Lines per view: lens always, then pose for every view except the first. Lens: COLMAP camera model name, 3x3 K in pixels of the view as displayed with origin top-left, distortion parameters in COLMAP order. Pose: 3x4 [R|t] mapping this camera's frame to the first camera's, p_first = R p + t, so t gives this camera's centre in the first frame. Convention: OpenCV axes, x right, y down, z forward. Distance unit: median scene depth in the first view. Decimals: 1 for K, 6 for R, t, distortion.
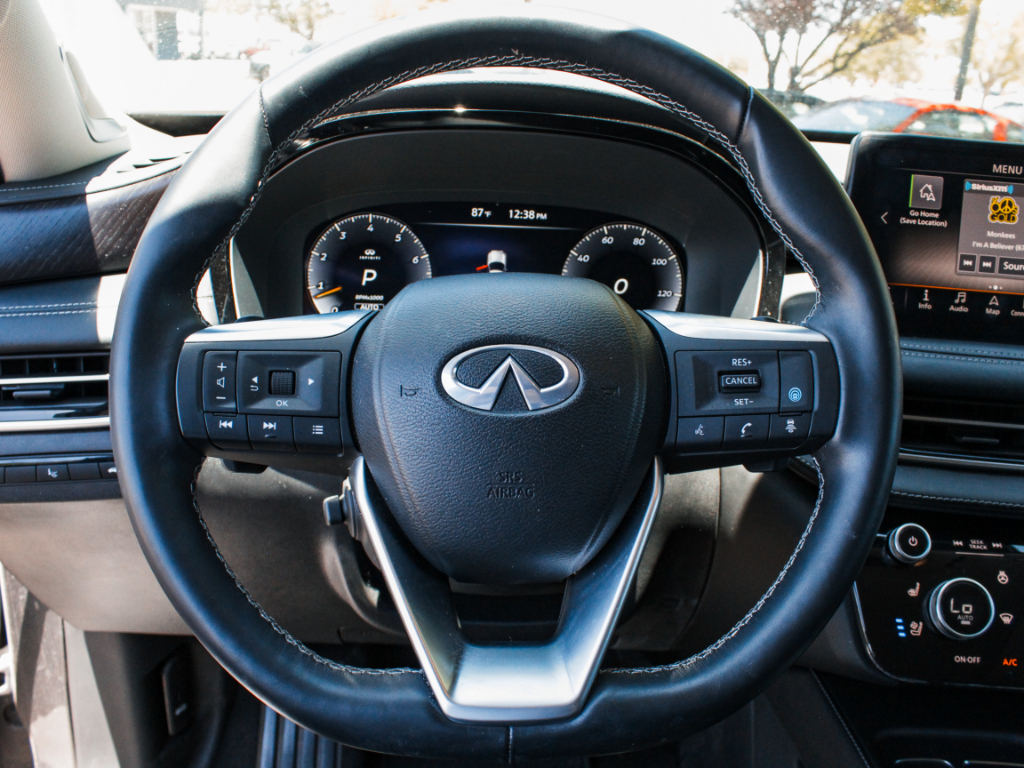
lens RADIAL K [[923.8, 0, 512.0], [0, 923.8, 384.0], [0, 0, 1]] dist [-0.175247, 0.132034]
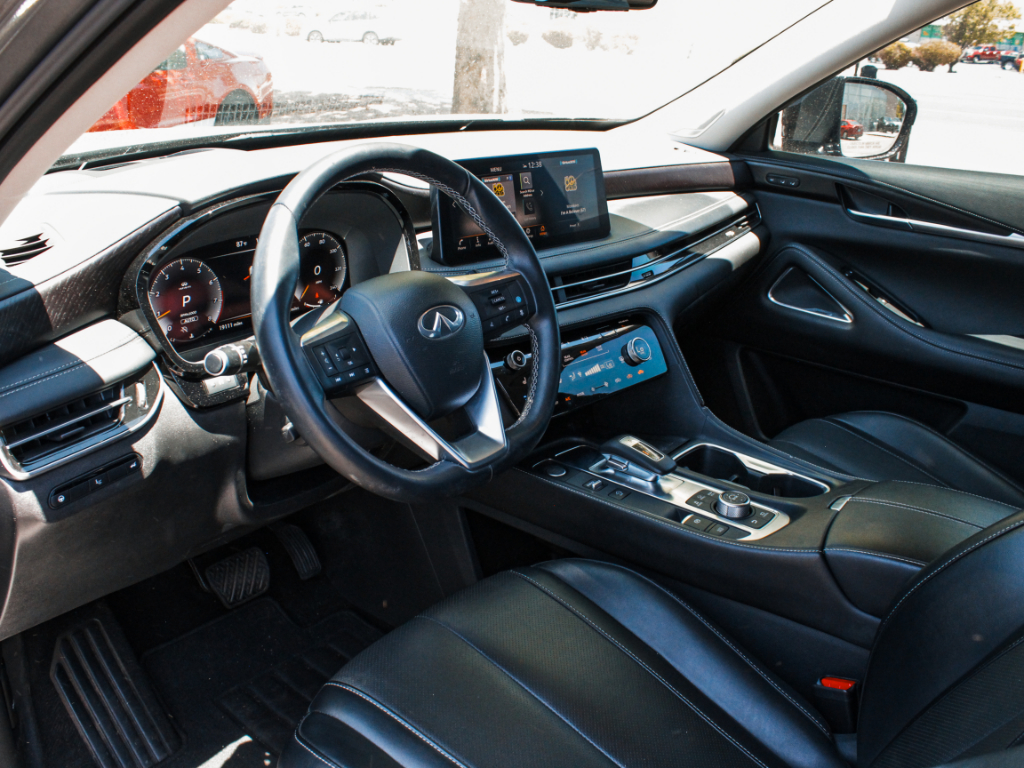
lens RADIAL K [[941.6, 0, 479.3], [0, 941.6, 384.4], [0, 0, 1]] dist [-0.164017, 0.140677]
pose [[0.683937, -0.292726, 0.668238, -1.010441], [0.235819, 0.955504, 0.177206, -0.162104], [-0.690377, 0.036385, 0.722535, -0.477510]]
